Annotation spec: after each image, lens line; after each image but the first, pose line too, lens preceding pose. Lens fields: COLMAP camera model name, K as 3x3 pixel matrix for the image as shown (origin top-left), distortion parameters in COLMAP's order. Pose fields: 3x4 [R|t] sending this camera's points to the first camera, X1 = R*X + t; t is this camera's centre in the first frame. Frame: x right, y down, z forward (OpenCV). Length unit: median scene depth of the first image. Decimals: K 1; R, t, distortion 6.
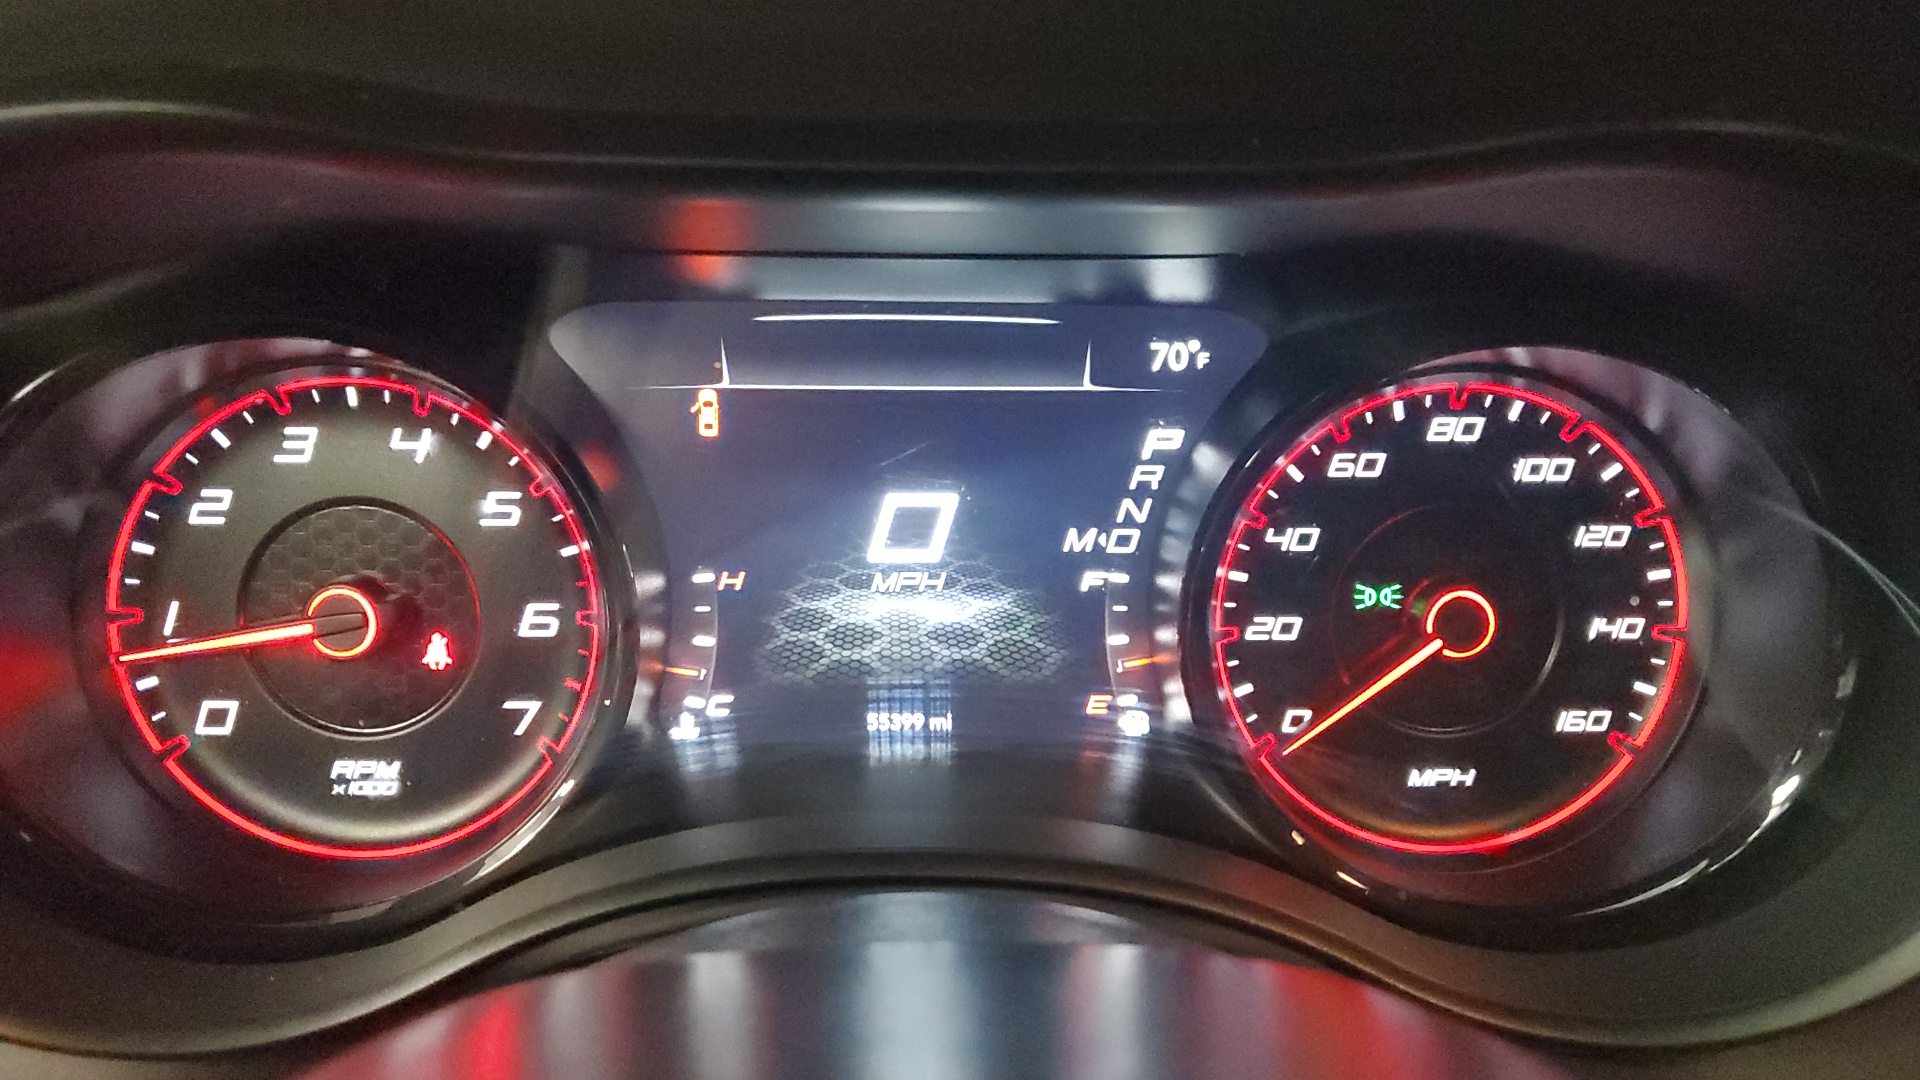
lens RADIAL K [[1525.5, 0, 981.2], [0, 1525.5, 547.9], [0, 0, 1]] dist [0.084614, -0.123617]
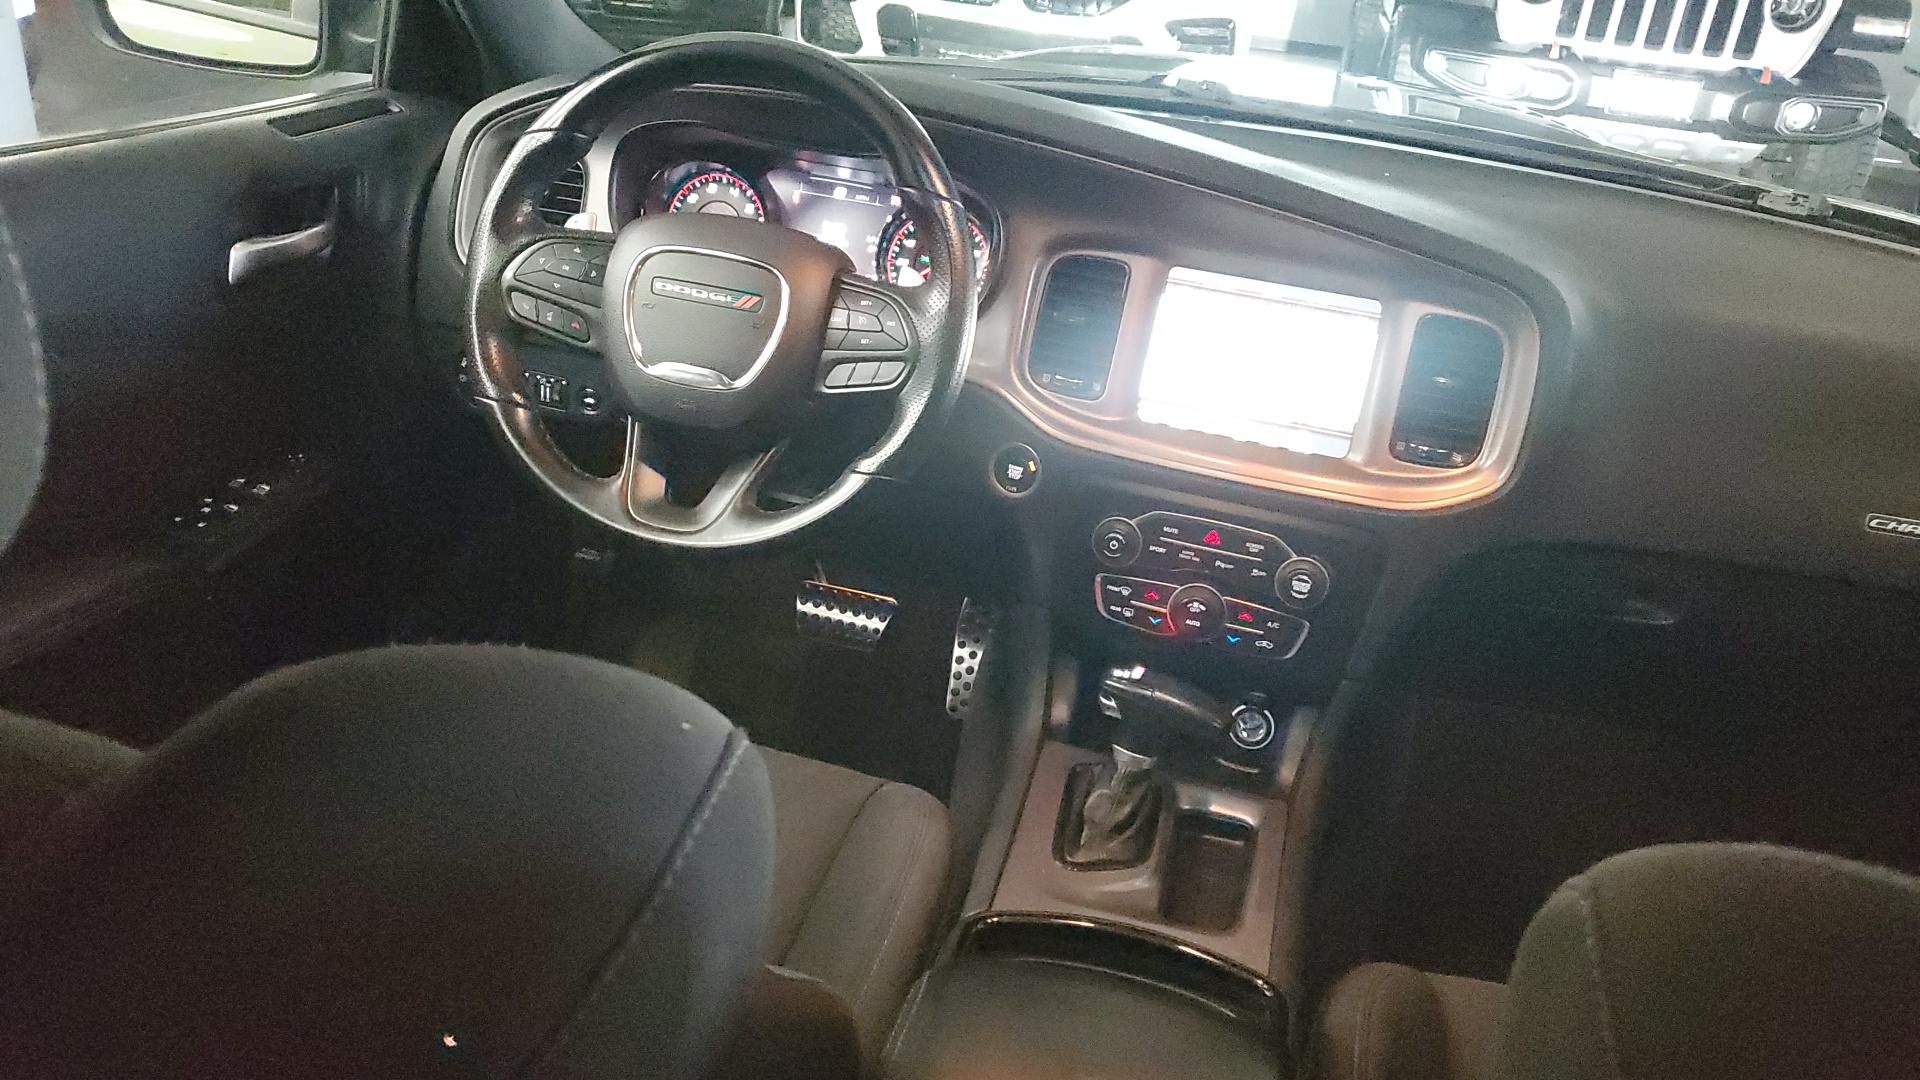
lens RADIAL K [[1525.5, 0, 970.6], [0, 1525.5, 532.7], [0, 0, 1]] dist [0.084614, -0.123617]
pose [[0.959464, 0.190863, -0.207364, 1.488691], [-0.195565, 0.980688, -0.002221, 0.819268], [0.202935, 0.042684, 0.978261, -3.382563]]
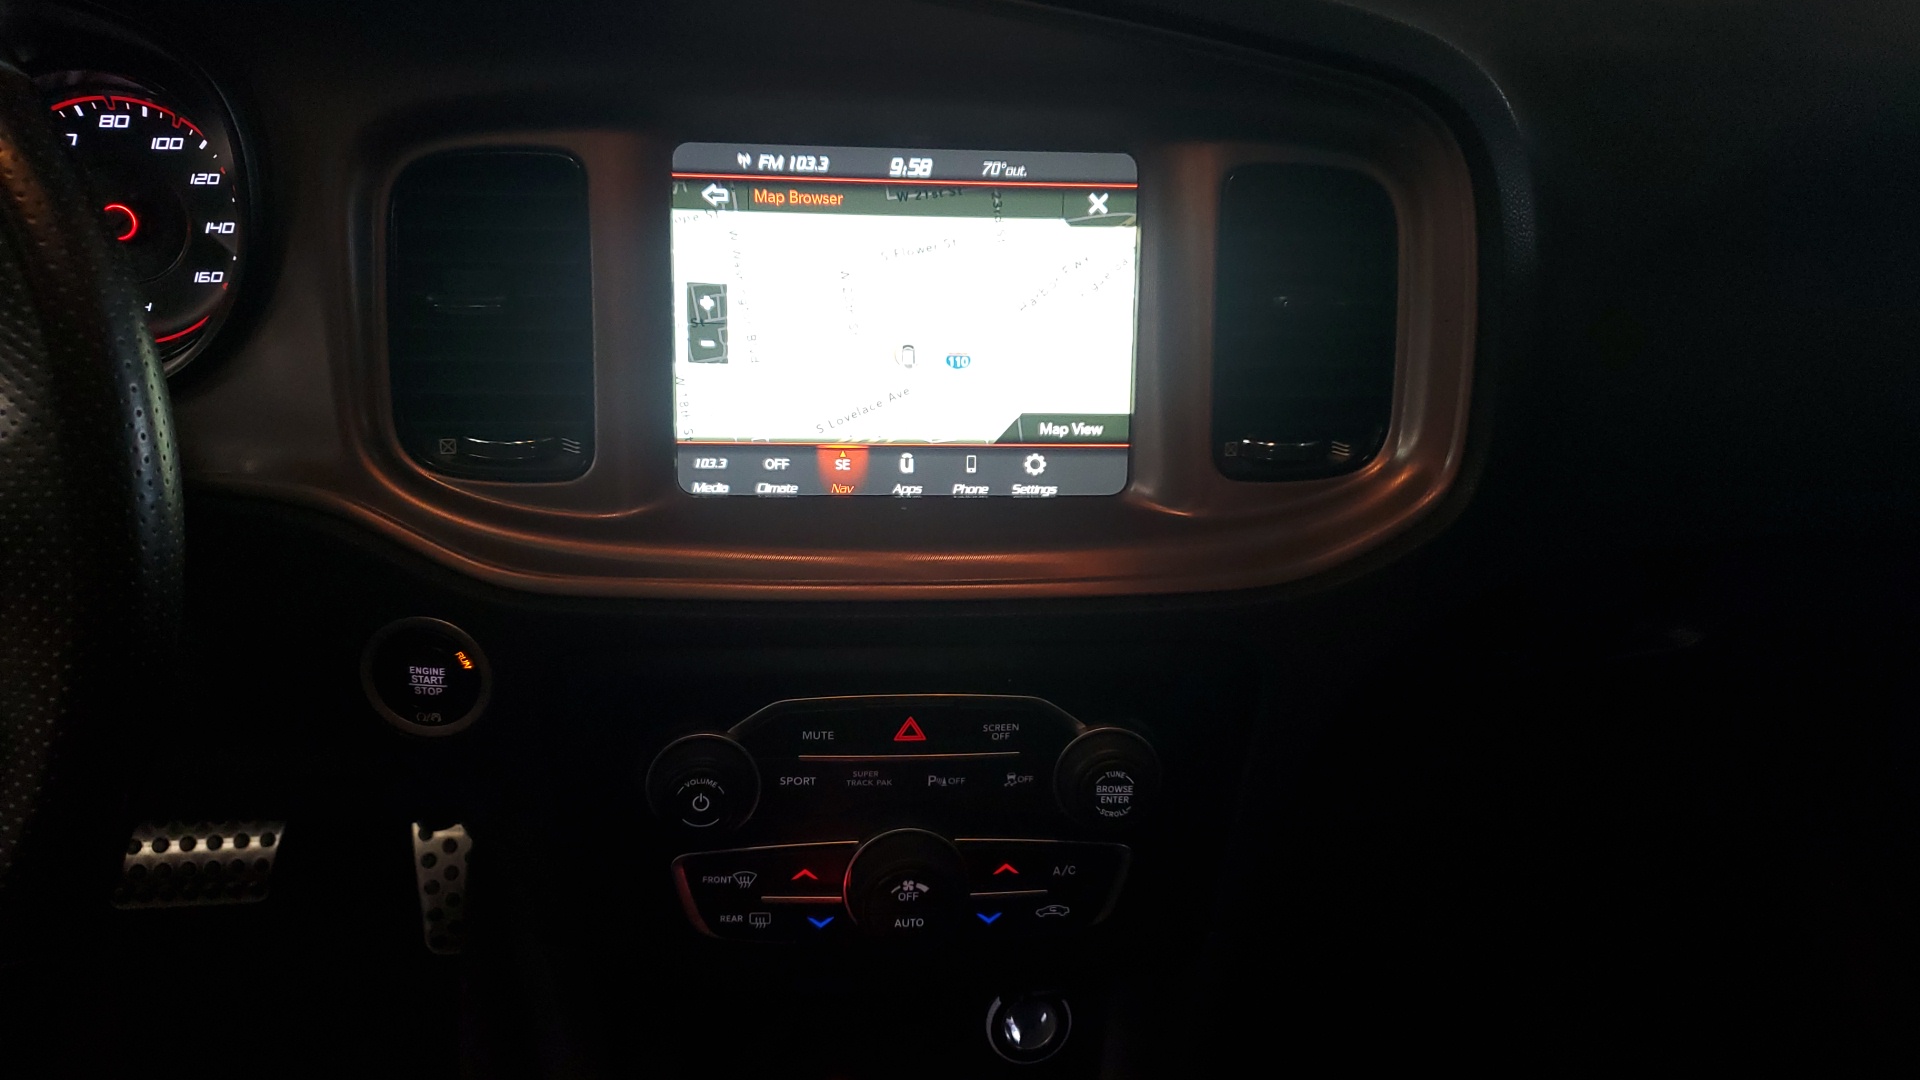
lens RADIAL K [[1525.5, 0, 956.9], [0, 1525.5, 528.1], [0, 0, 1]] dist [0.084614, -0.123617]
pose [[0.992945, -0.030176, 0.114672, 1.114769], [0.021987, 0.997161, 0.072015, 0.313607], [-0.116520, -0.068985, 0.990790, -1.077751]]
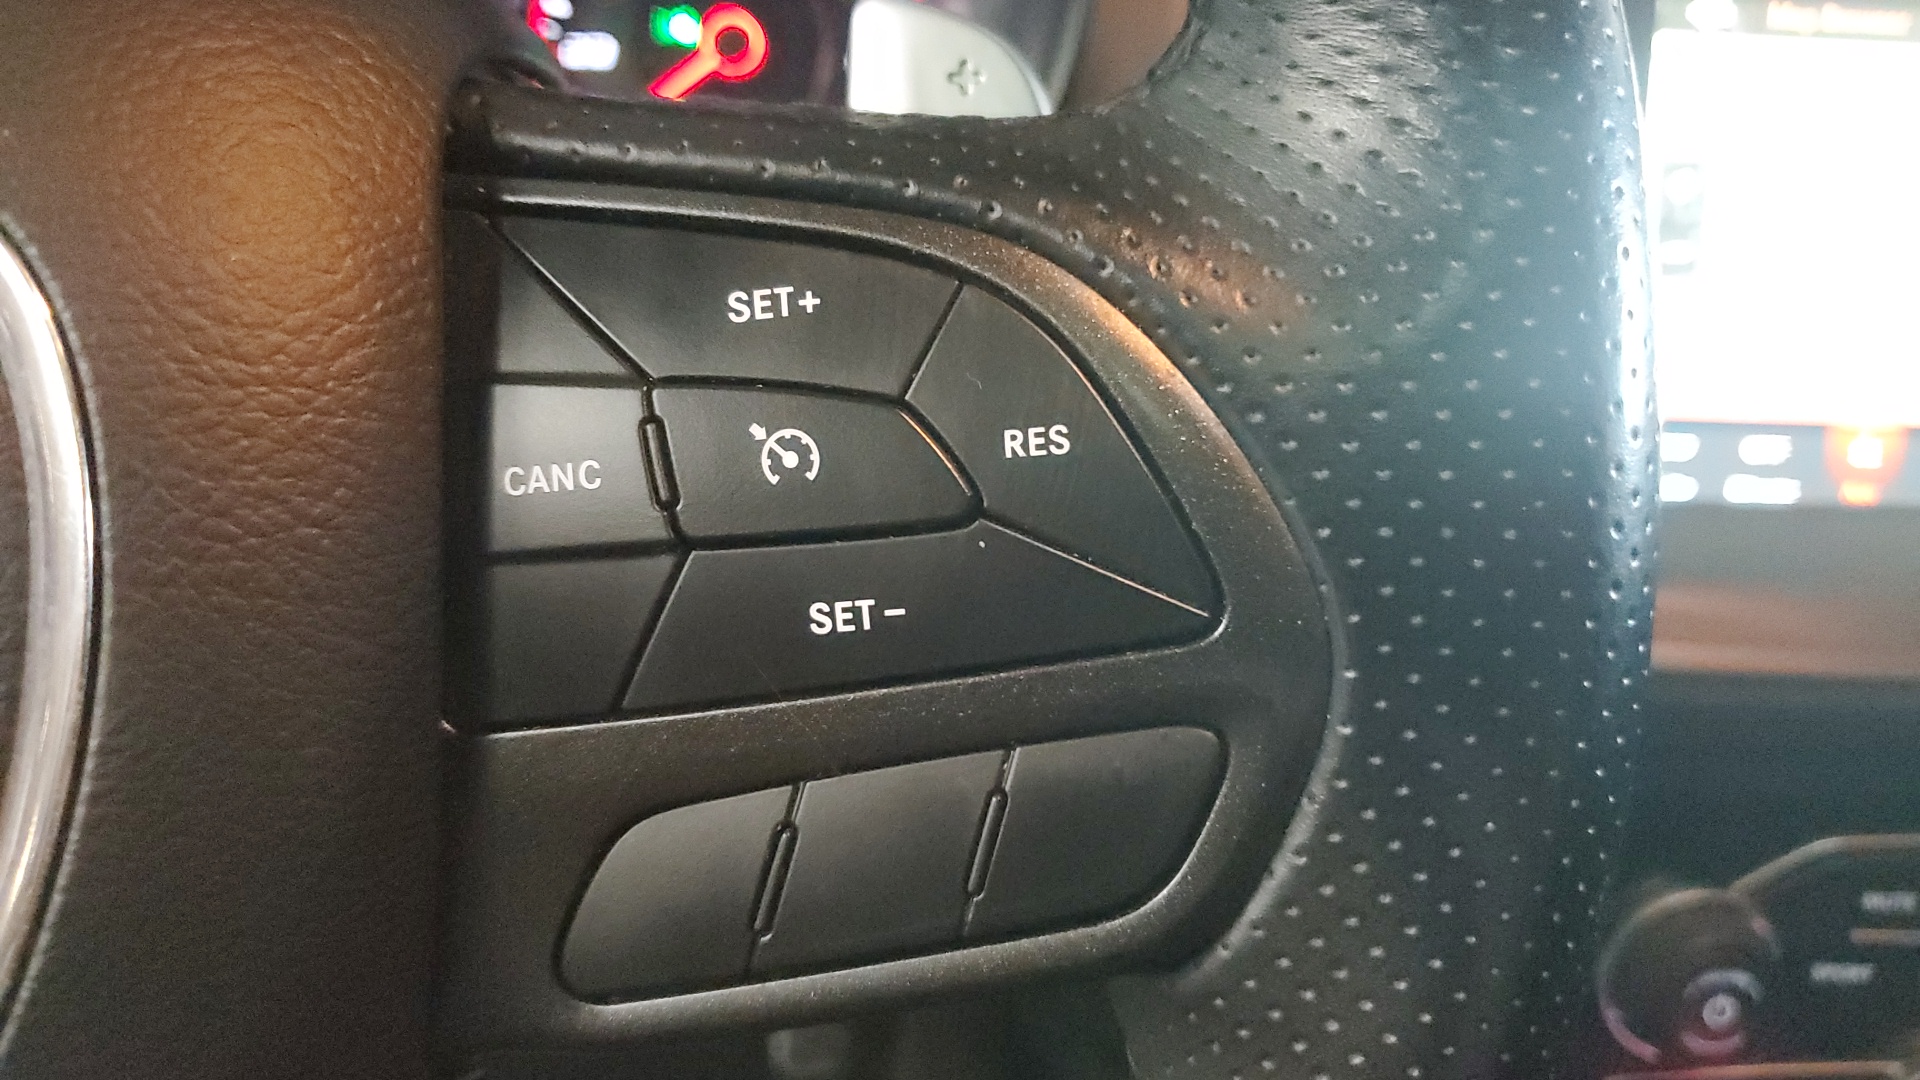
lens RADIAL K [[1525.5, 0, 963.6], [0, 1525.5, 558.9], [0, 0, 1]] dist [0.084614, -0.123617]
pose [[0.996767, -0.009310, 0.079804, 0.383864], [0.002720, 0.996604, 0.082293, 0.349572], [-0.080299, -0.081810, 0.993408, -0.285650]]
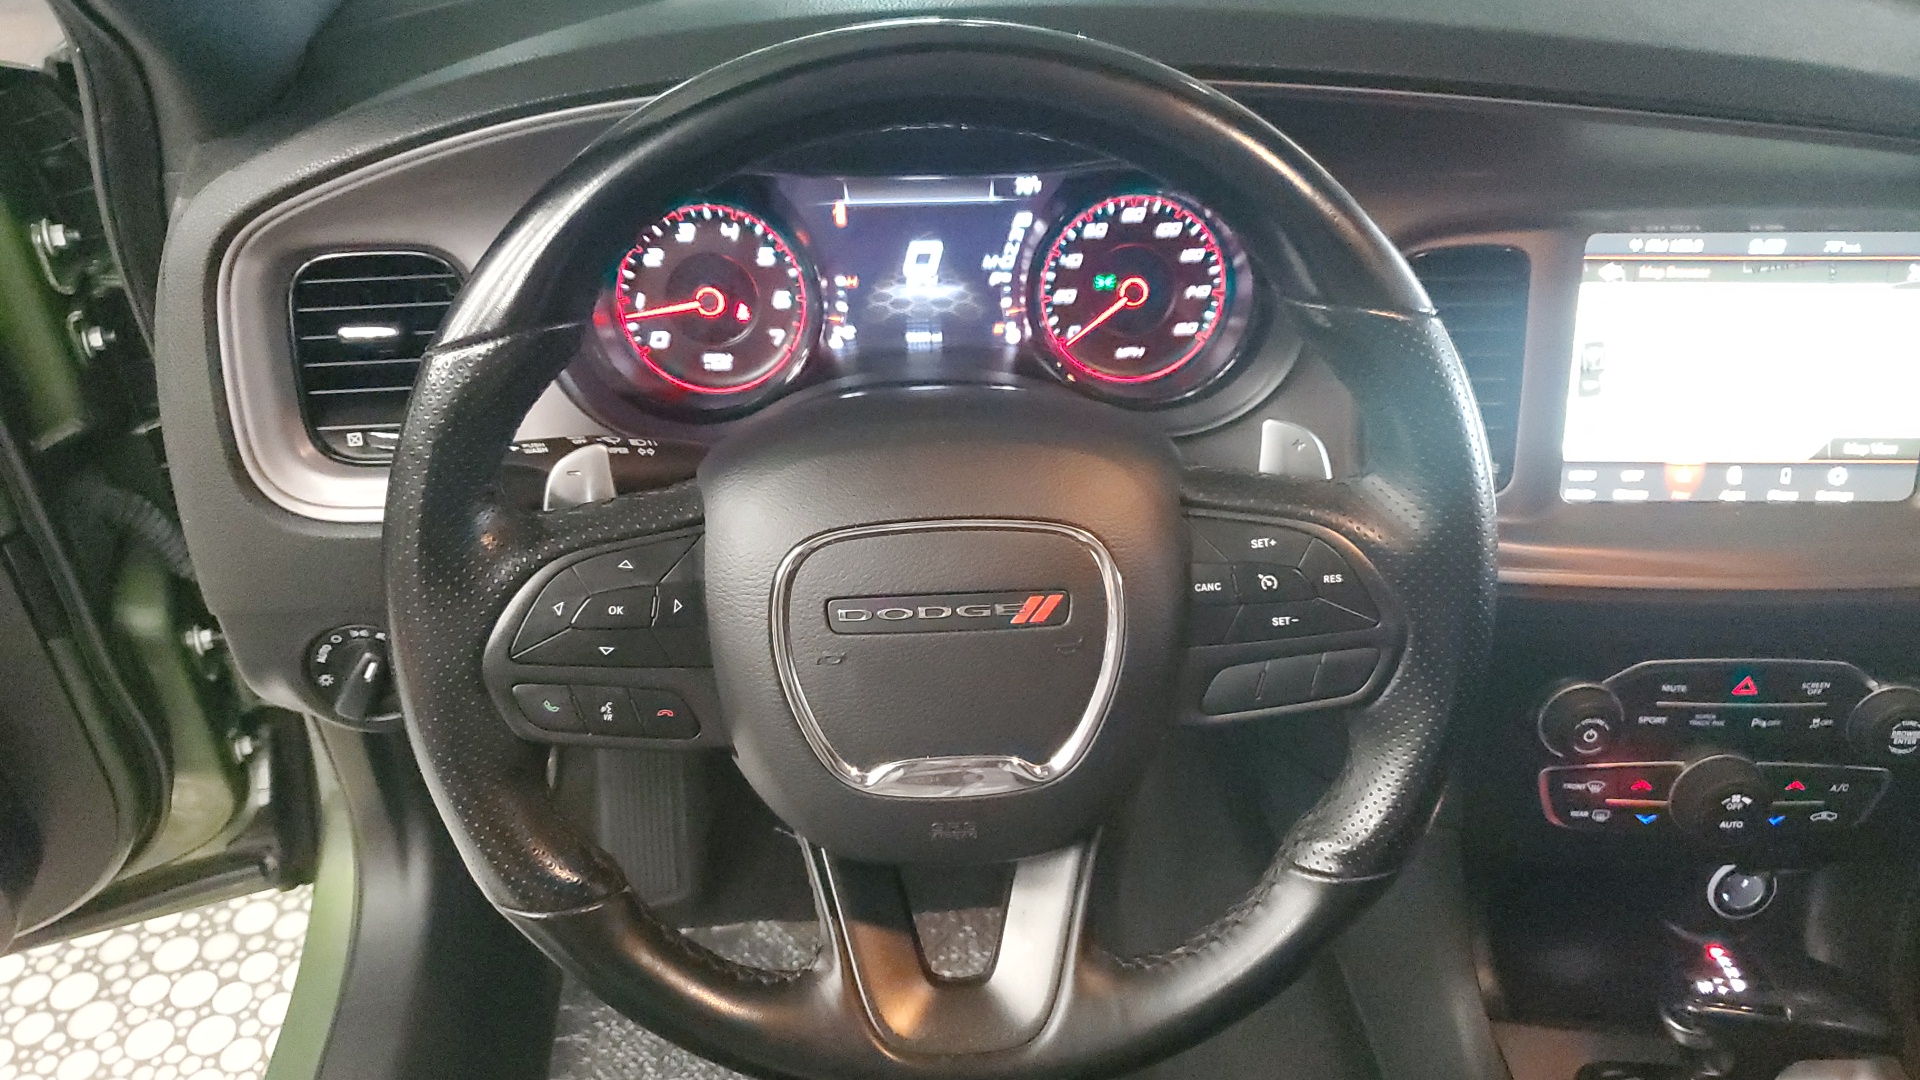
lens RADIAL K [[1525.5, 0, 967.4], [0, 1525.5, 544.3], [0, 0, 1]] dist [0.084614, -0.123617]
pose [[0.999575, -0.026998, 0.011002, -0.012846], [0.024096, 0.977511, 0.209505, -0.082032], [-0.016411, -0.209151, 0.977746, -1.605448]]
